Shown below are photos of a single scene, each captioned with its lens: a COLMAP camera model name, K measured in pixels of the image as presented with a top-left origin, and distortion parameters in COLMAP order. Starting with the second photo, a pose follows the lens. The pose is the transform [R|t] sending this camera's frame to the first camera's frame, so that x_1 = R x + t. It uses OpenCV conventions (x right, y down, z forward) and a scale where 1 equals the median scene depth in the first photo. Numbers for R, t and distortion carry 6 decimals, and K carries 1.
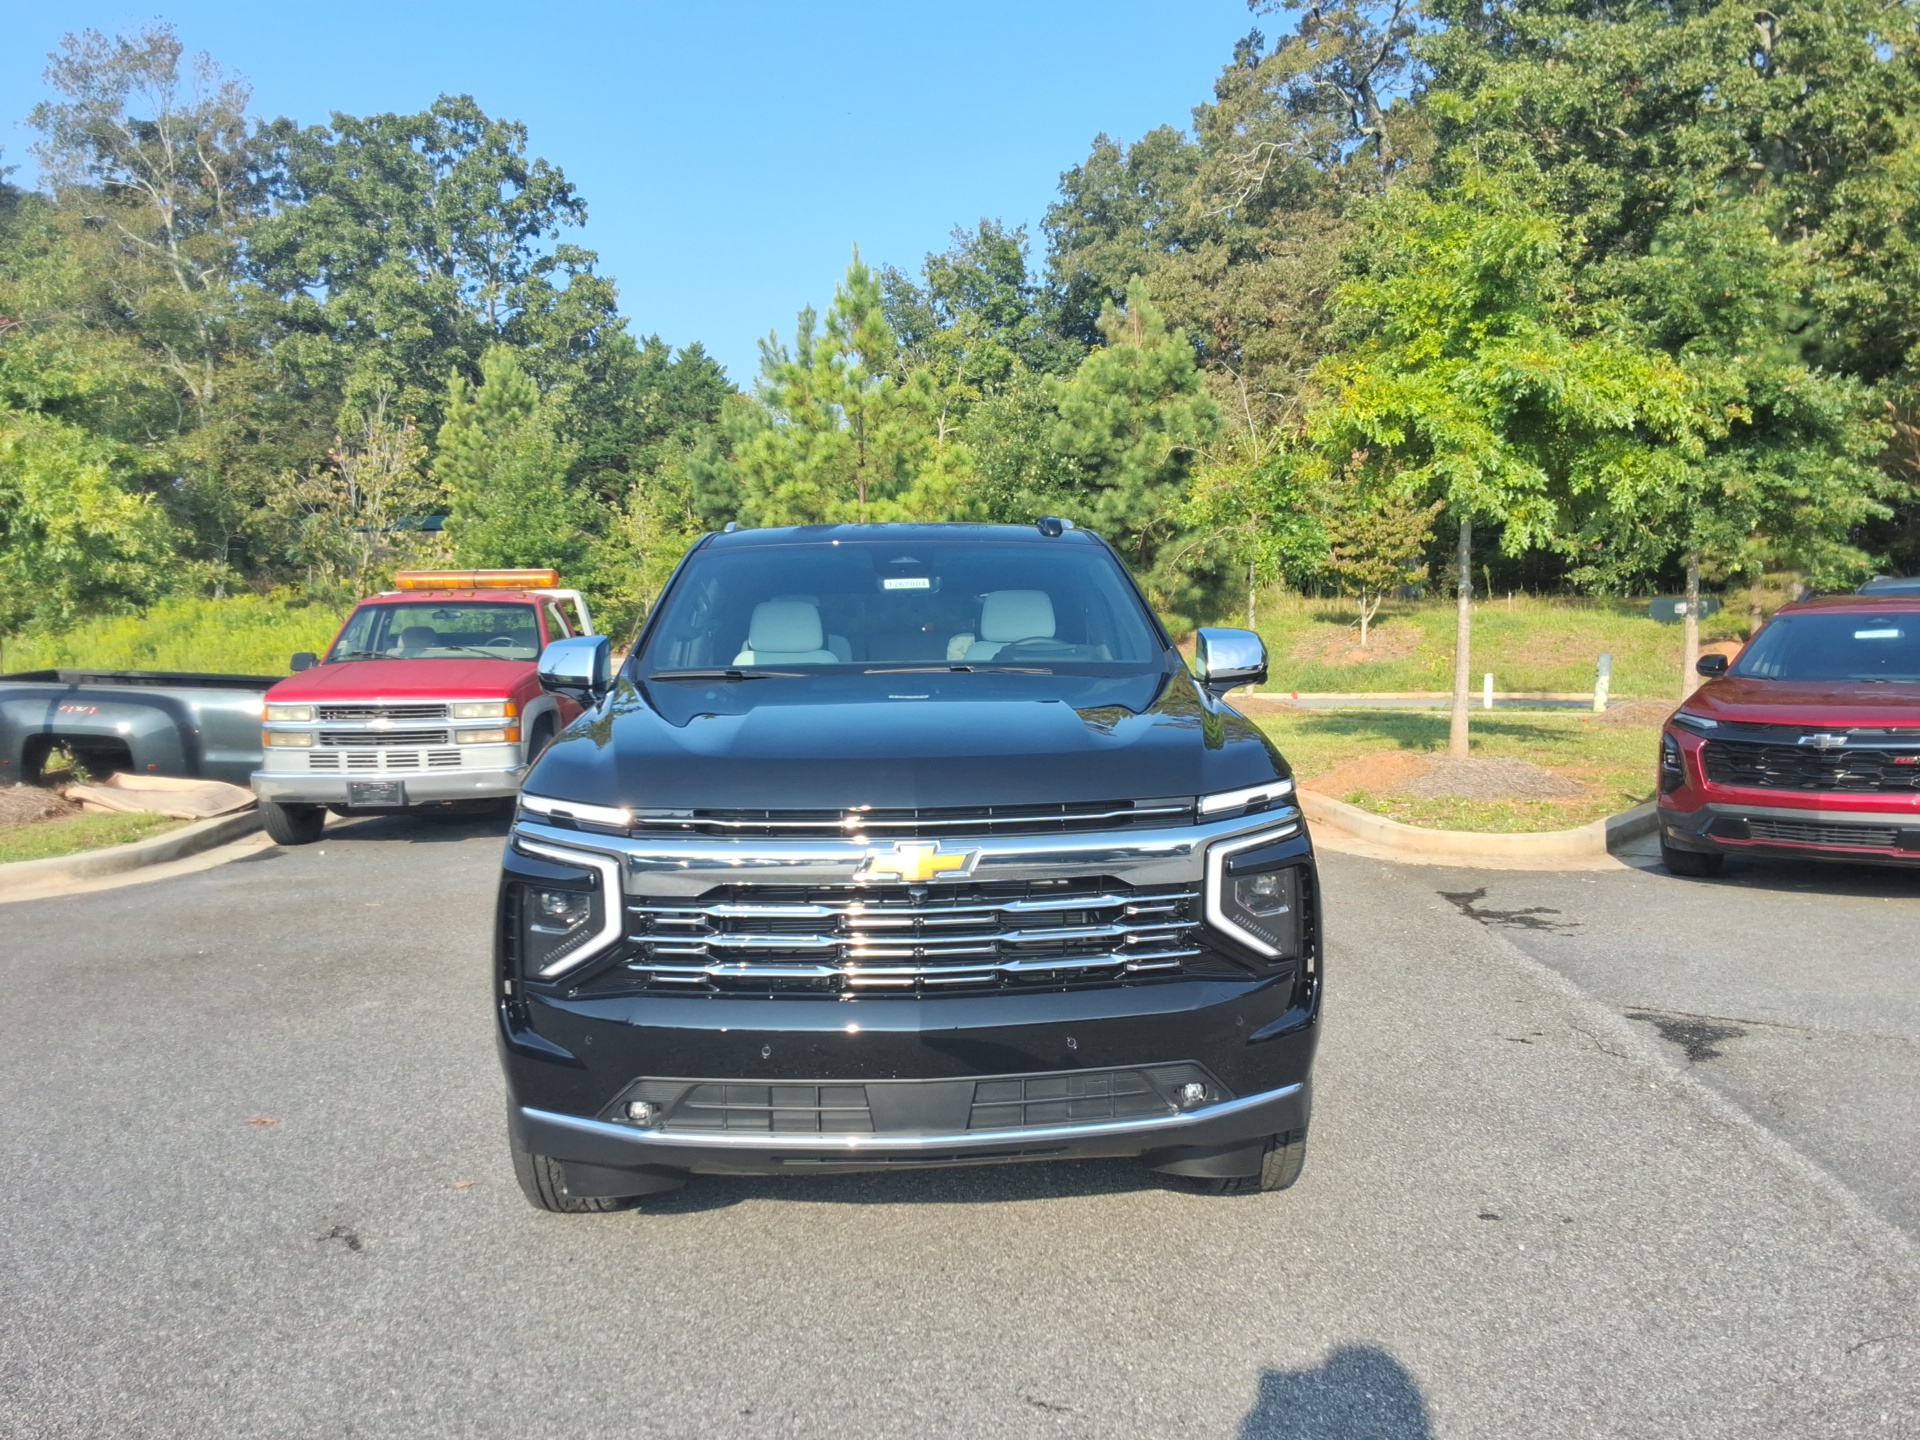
lens RADIAL K [[1588.3, 0, 975.6], [0, 1588.3, 750.9], [0, 0, 1]] dist [0.139871, -0.240236]
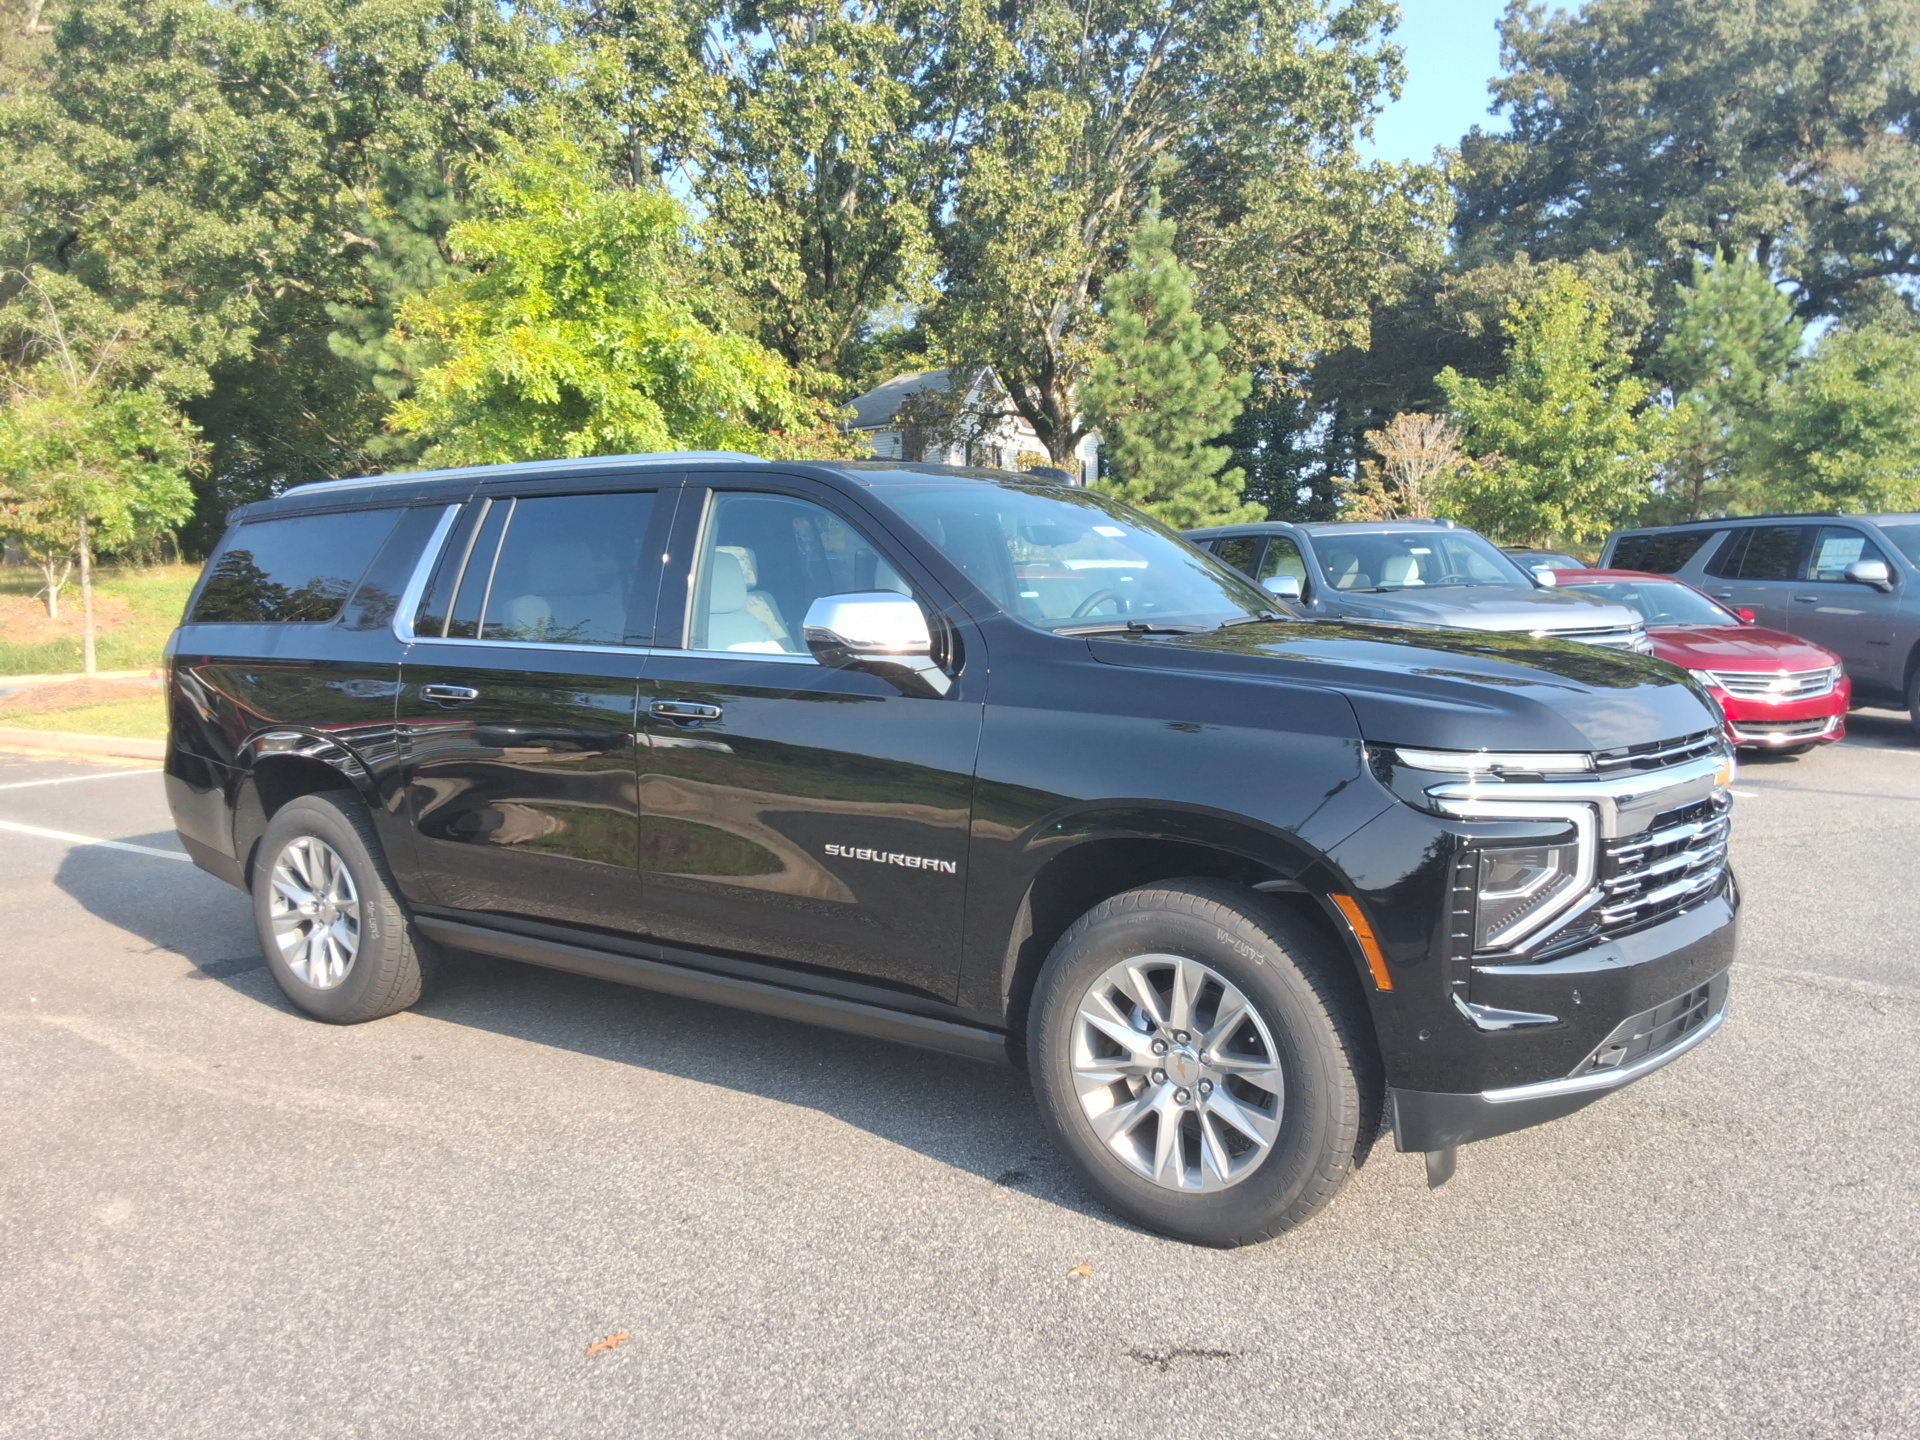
lens RADIAL K [[1567.9, 0, 968.8], [0, 1567.9, 751.4], [0, 0, 1]] dist [0.124962, -0.194881]
pose [[0.602349, -0.088887, 0.793269, -0.923359], [0.074312, 0.995709, 0.055144, -0.034339], [-0.794766, 0.025734, 0.606370, 0.544441]]
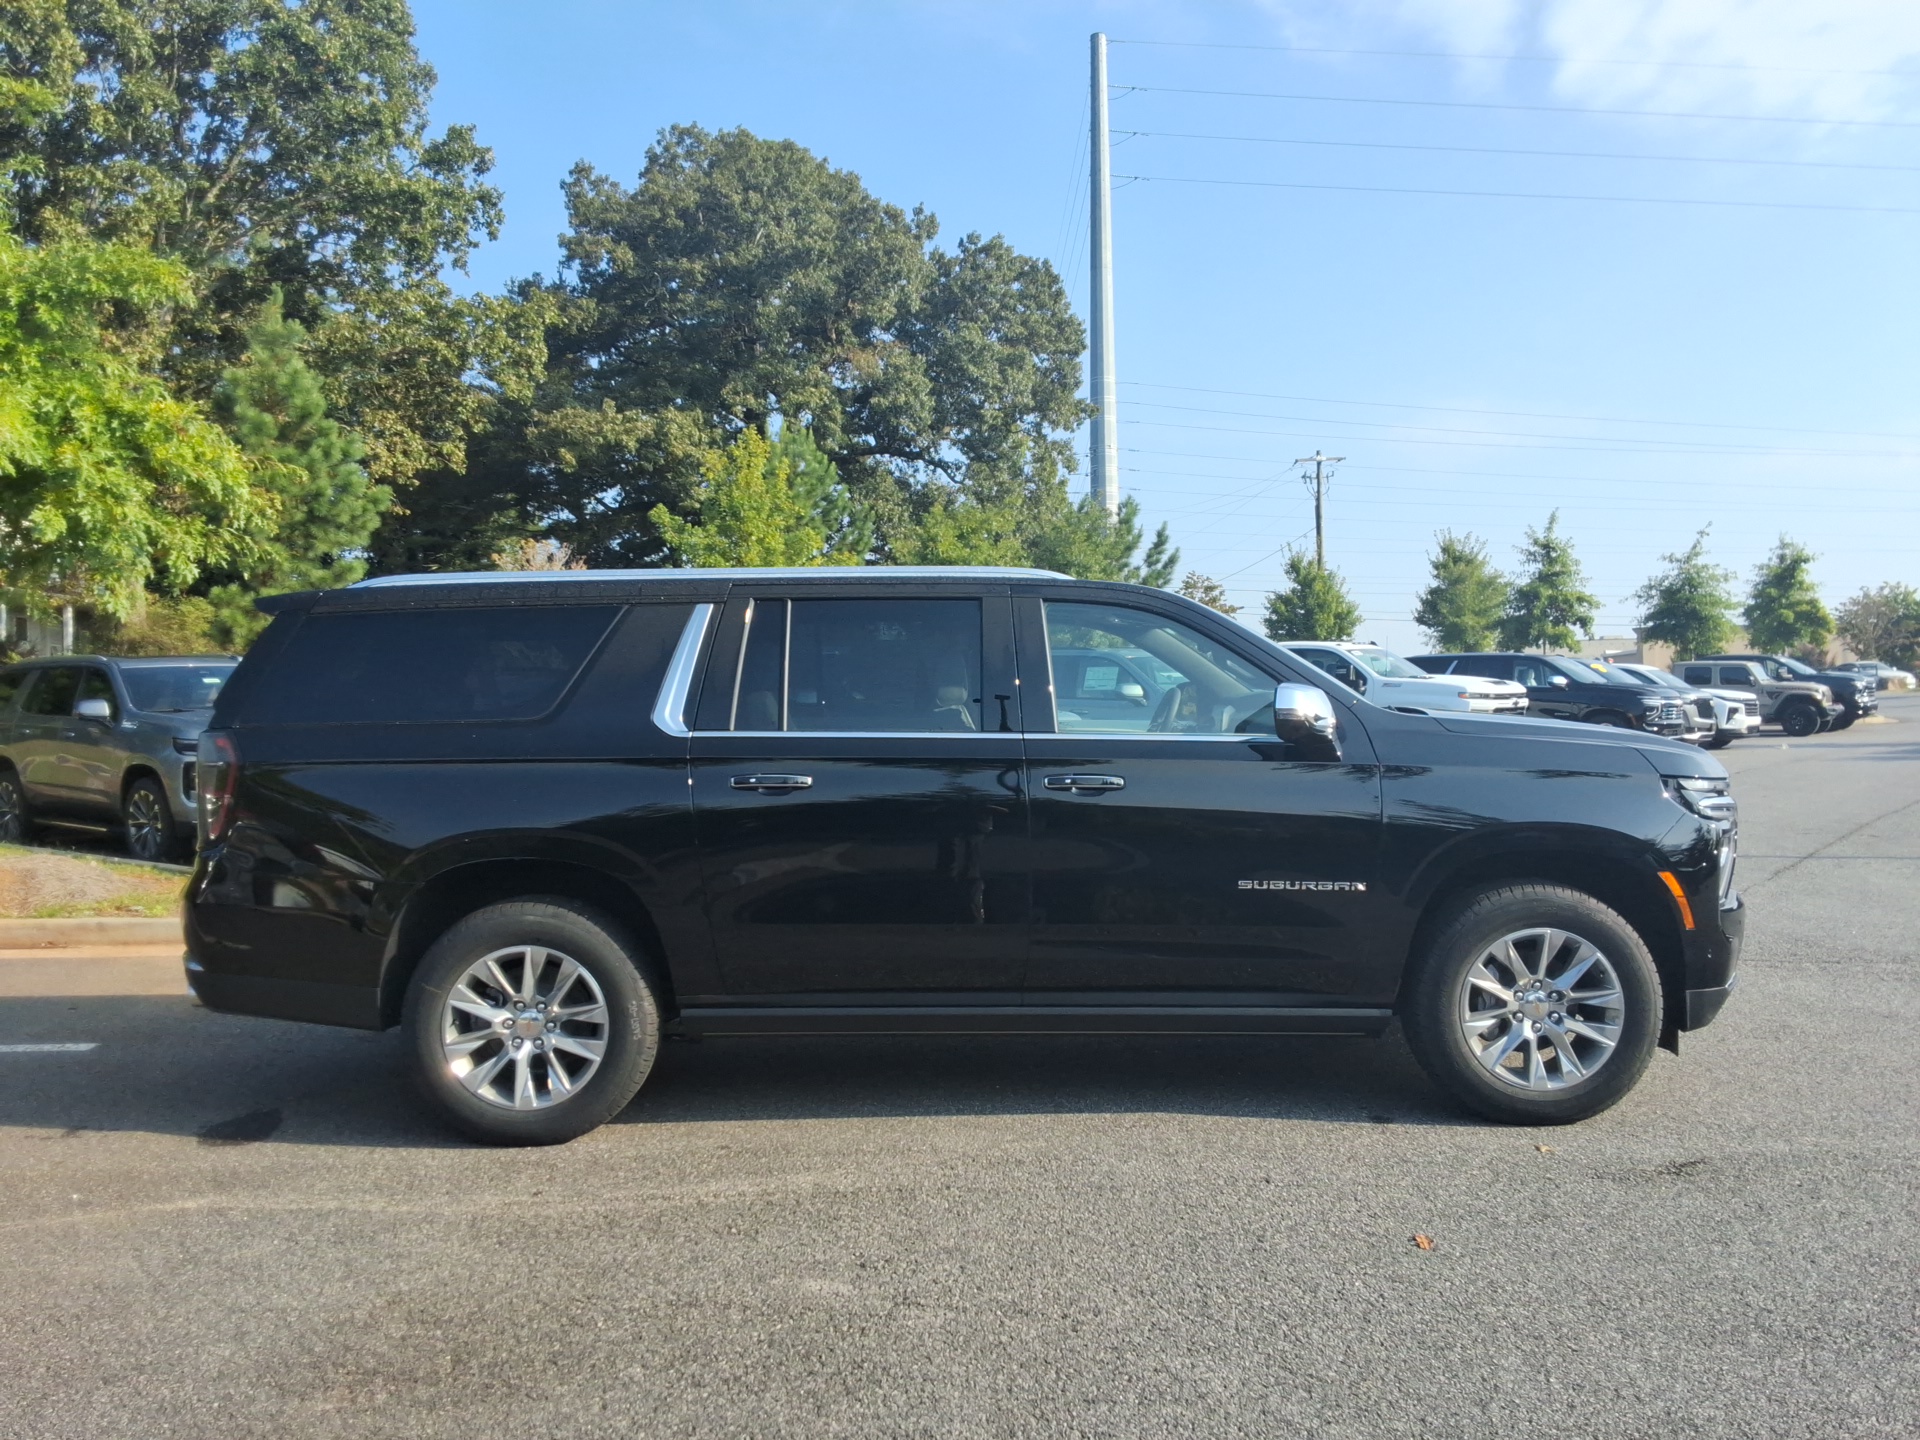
lens RADIAL K [[1588.3, 0, 975.6], [0, 1588.3, 750.9], [0, 0, 1]] dist [0.139871, -0.240236]
pose [[-0.012298, -0.031169, 0.999438, -1.418545], [0.089494, 0.995468, 0.032146, -0.086666], [-0.995911, 0.089839, -0.009453, 1.350997]]
